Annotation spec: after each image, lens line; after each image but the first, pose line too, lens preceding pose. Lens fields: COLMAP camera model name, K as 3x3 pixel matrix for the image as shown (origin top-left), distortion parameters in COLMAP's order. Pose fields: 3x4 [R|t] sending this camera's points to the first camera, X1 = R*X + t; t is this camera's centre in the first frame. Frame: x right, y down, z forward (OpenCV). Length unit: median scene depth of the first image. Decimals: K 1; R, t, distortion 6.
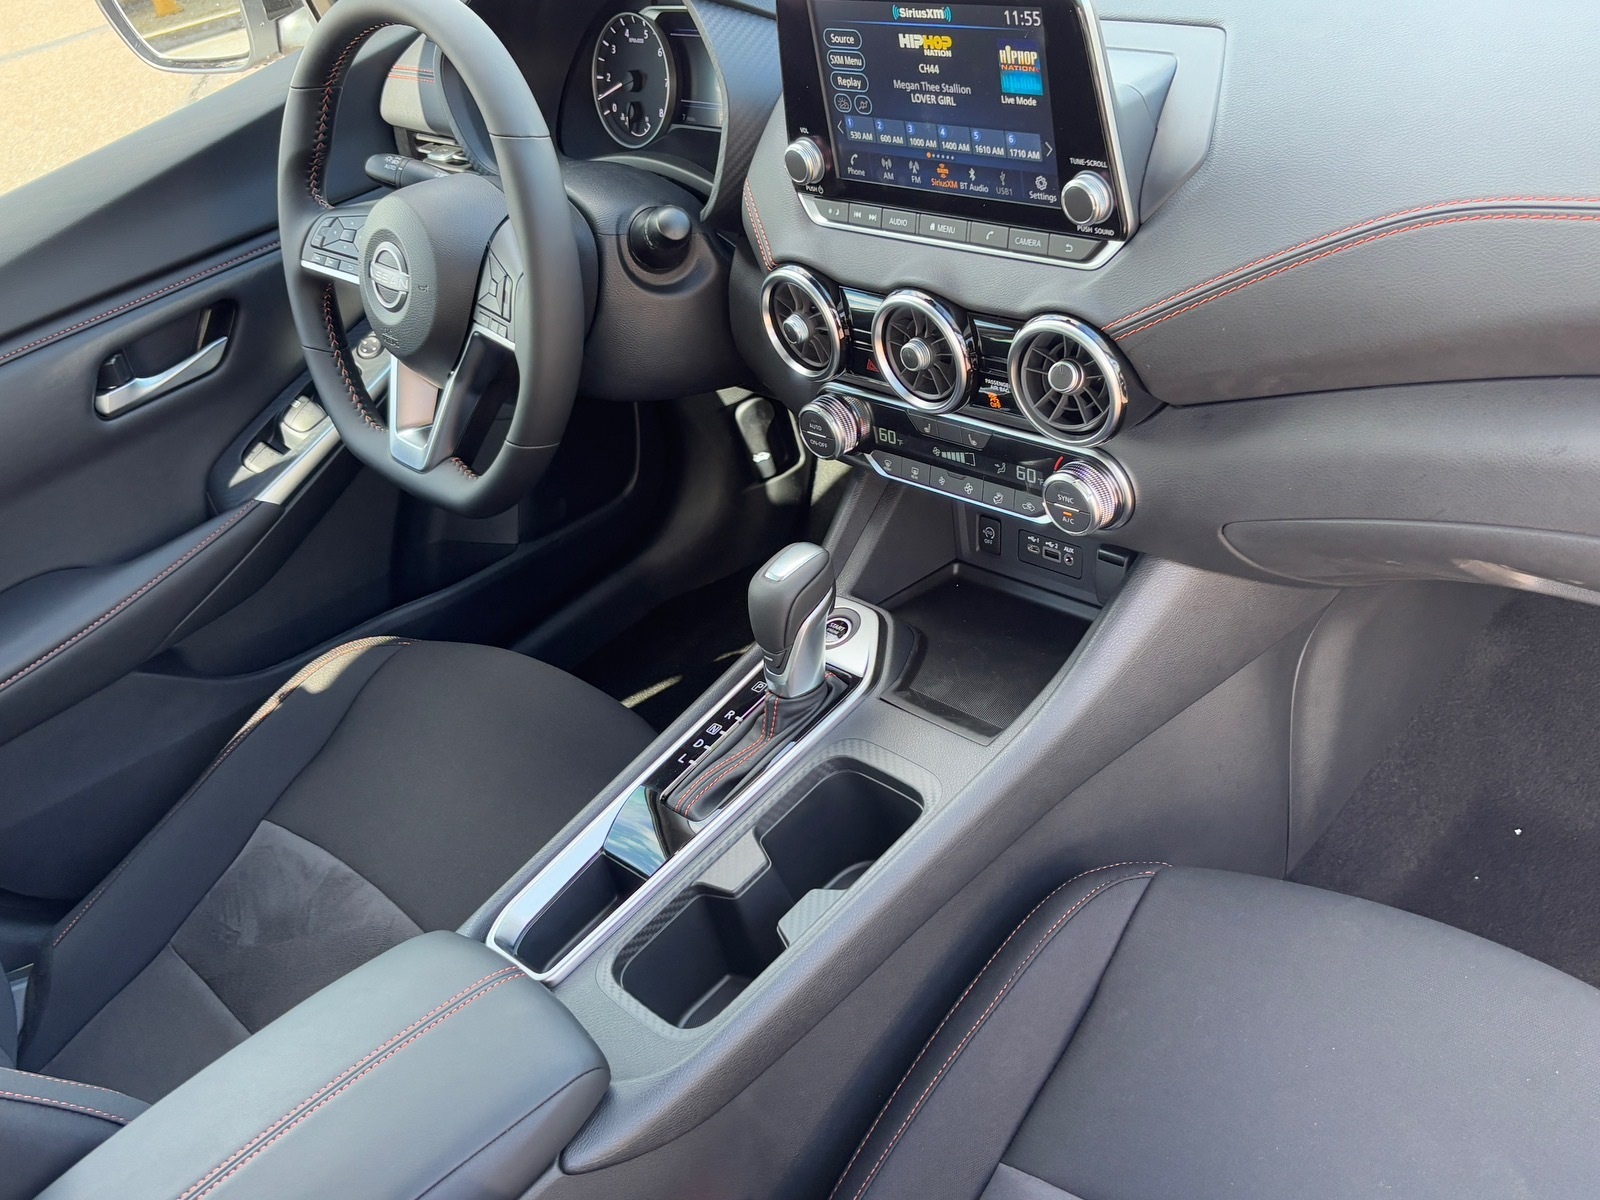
lens RADIAL K [[1638.7, 0, 795.7], [0, 1638.7, 604.6], [0, 0, 1]] dist [0.112198, -0.323409]
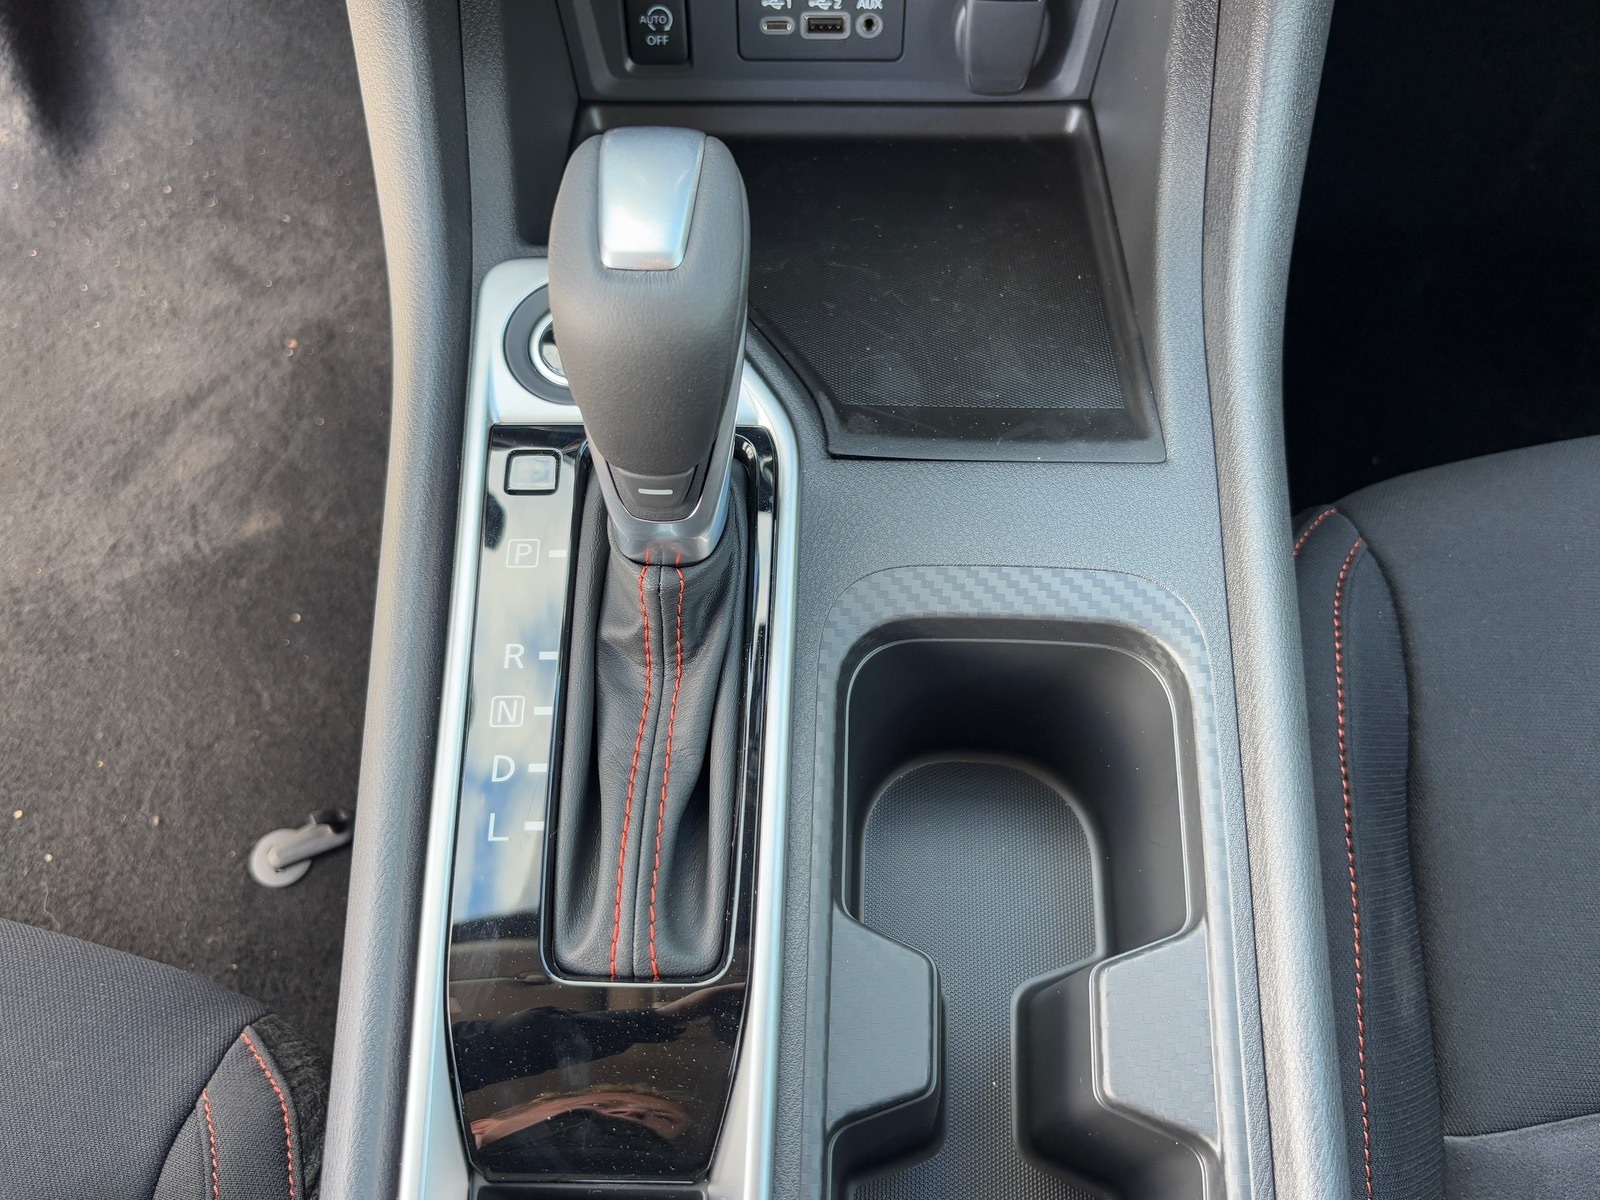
lens RADIAL K [[1328.7, 0, 796.7], [0, 1328.7, 607.2], [0, 0, 1]] dist [0.001230, 0.002796]
pose [[0.686745, -0.488754, 0.538053, -0.176091], [0.265495, 0.857718, 0.440264, -0.069356], [-0.676678, -0.159498, 0.718796, 0.822995]]
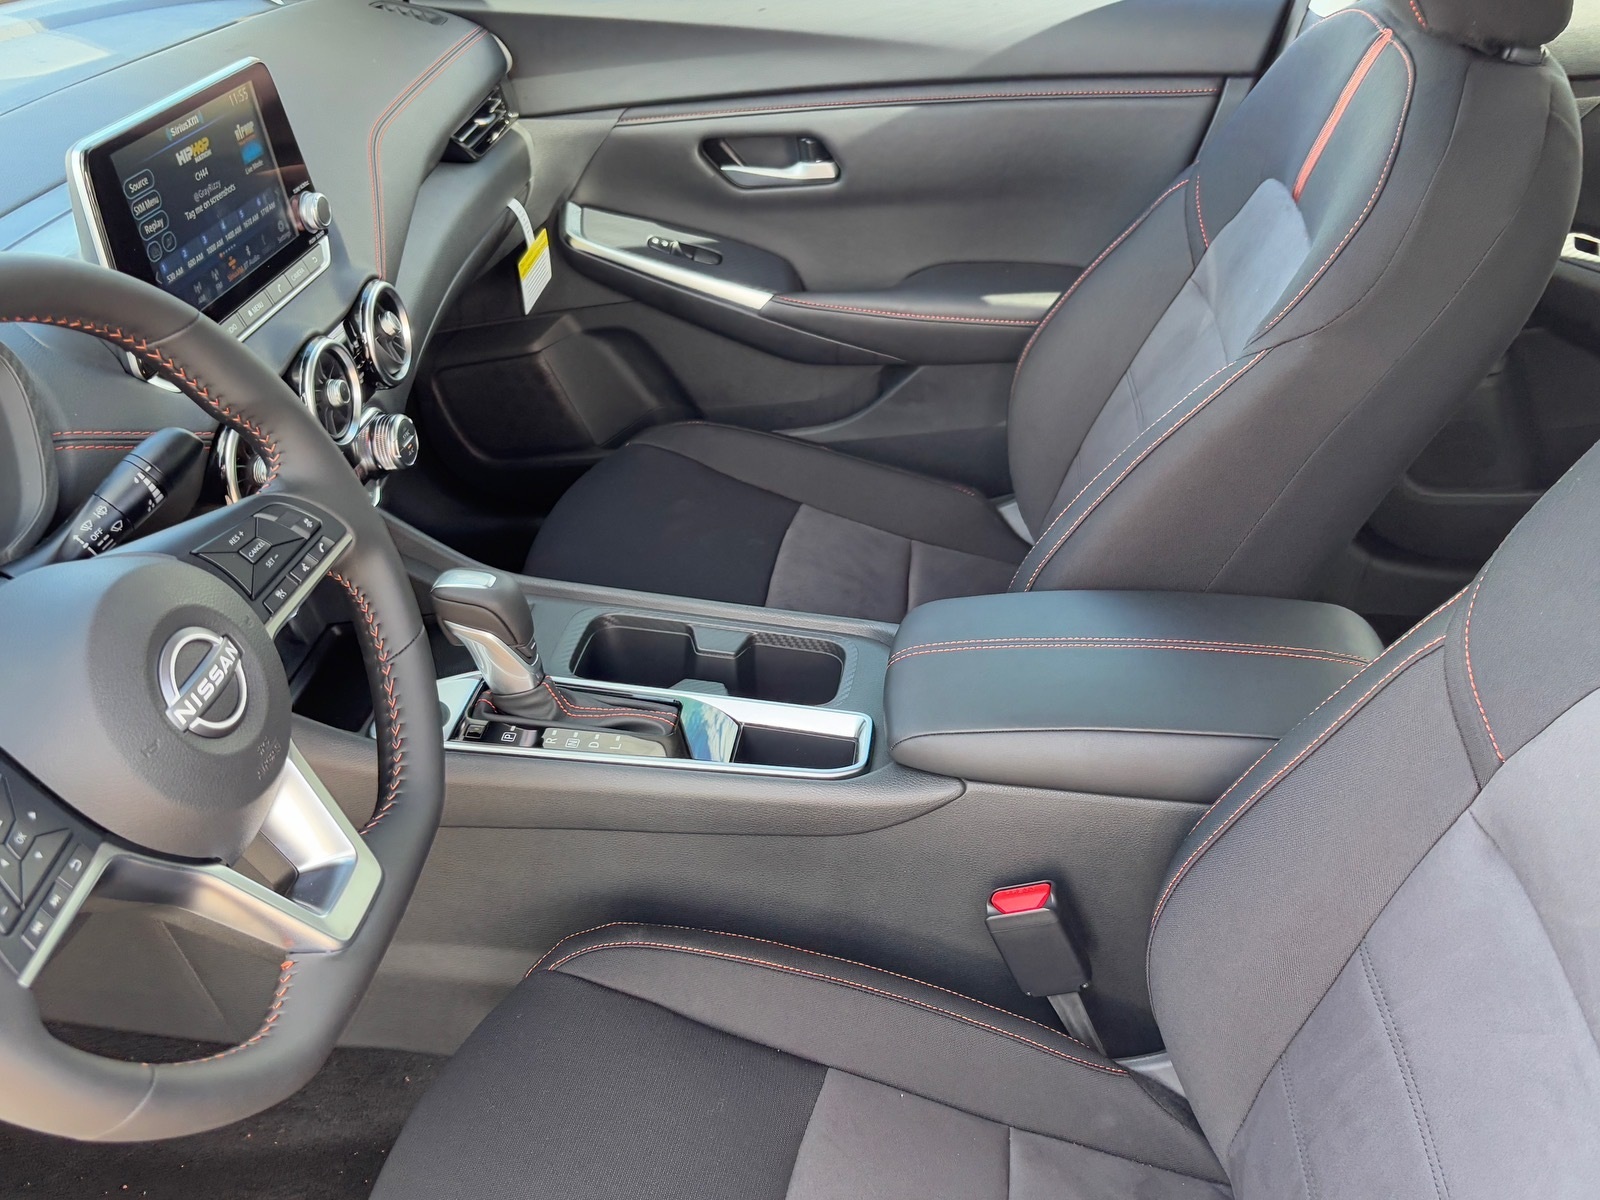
lens RADIAL K [[1520.4, 0, 800.0], [0, 1520.4, 600.0], [0, 0, 1]] dist [-0.090146, 0.199538]
pose [[-0.590663, -0.168144, 0.789206, -0.965527], [0.609489, 0.547993, 0.572910, -0.477767], [-0.528811, 0.819409, -0.221197, 1.183182]]
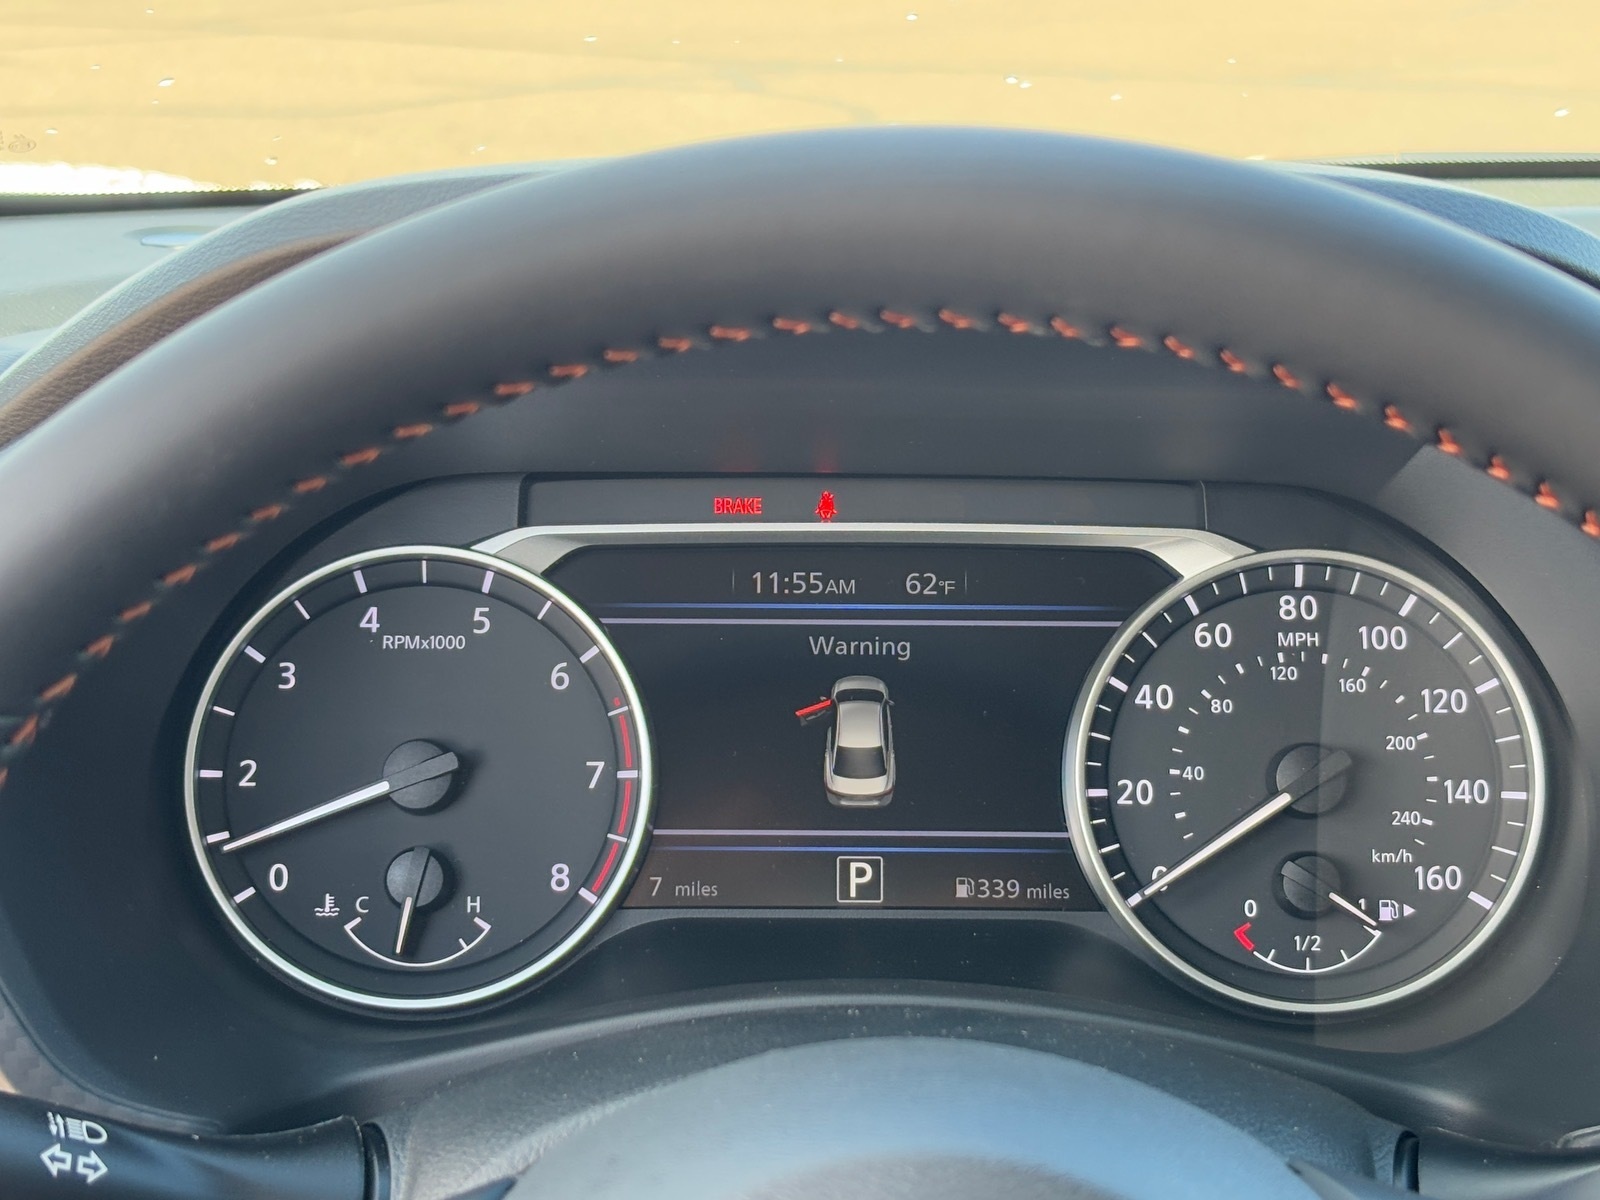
lens RADIAL K [[2778.9, 0, 771.9], [0, 2778.9, 573.1], [0, 0, 1]] dist [0.302931, -1.611920]
pose [[0.663100, 0.089738, 0.743133, -0.590003], [0.267987, 0.898520, -0.347628, -0.236823], [-0.698915, 0.429662, 0.571759, 0.955341]]
